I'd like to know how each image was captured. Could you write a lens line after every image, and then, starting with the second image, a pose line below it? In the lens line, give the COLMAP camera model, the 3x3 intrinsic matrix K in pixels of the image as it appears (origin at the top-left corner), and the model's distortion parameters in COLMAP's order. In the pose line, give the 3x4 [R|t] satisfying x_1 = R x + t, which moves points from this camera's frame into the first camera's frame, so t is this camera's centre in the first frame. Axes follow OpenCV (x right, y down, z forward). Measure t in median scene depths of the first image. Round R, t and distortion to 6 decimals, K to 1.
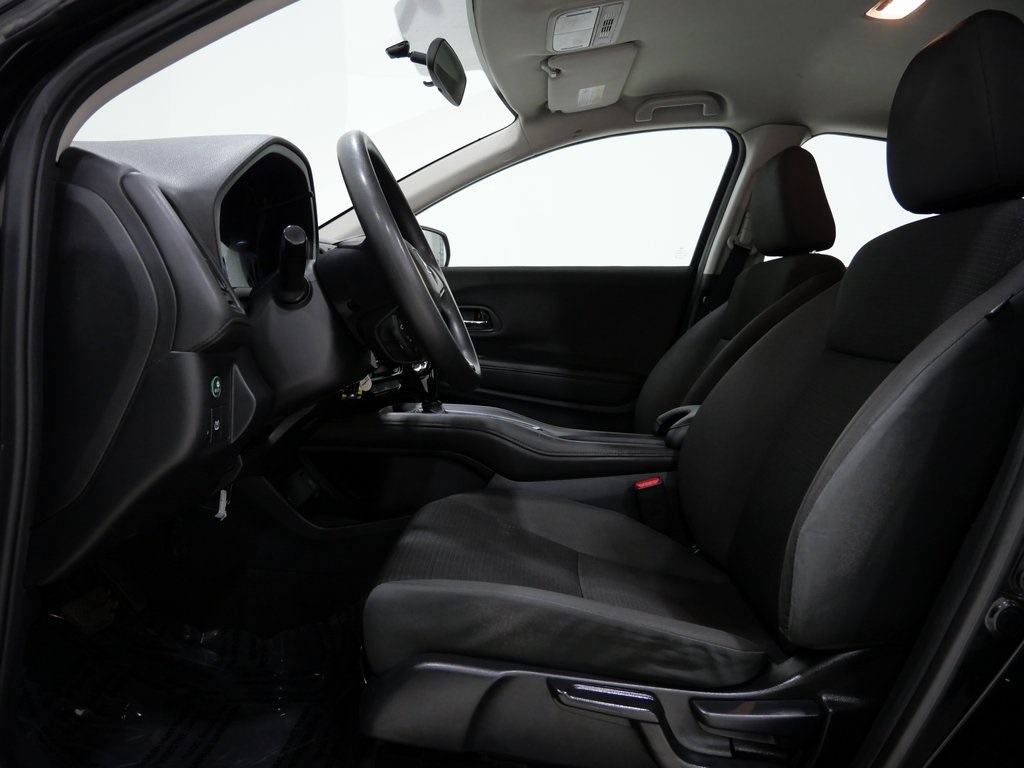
lens RADIAL K [[722.5, 0, 512.0], [0, 722.5, 384.0], [0, 0, 1]] dist [-0.076215, 0.051617]
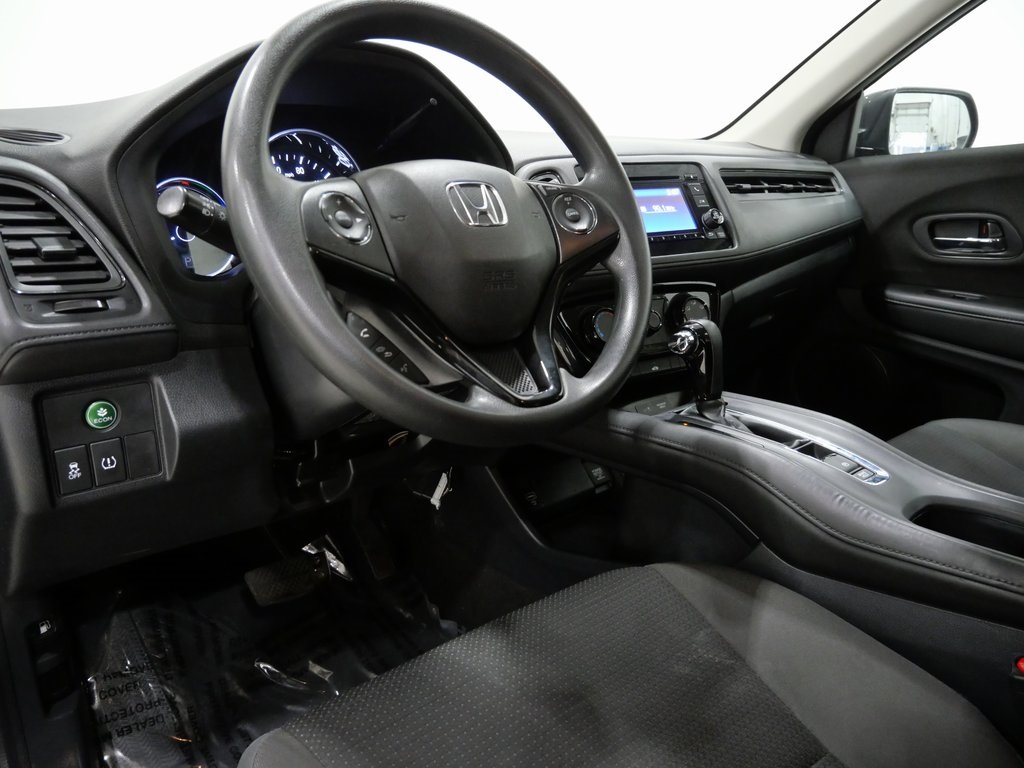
lens RADIAL K [[722.5, 0, 512.0], [0, 722.5, 384.0], [0, 0, 1]] dist [-0.076215, 0.051617]
pose [[0.649153, 0.139978, -0.747667, 0.265167], [-0.015717, 0.985181, 0.170798, -0.100406], [0.760495, -0.099123, 0.641733, 0.478051]]
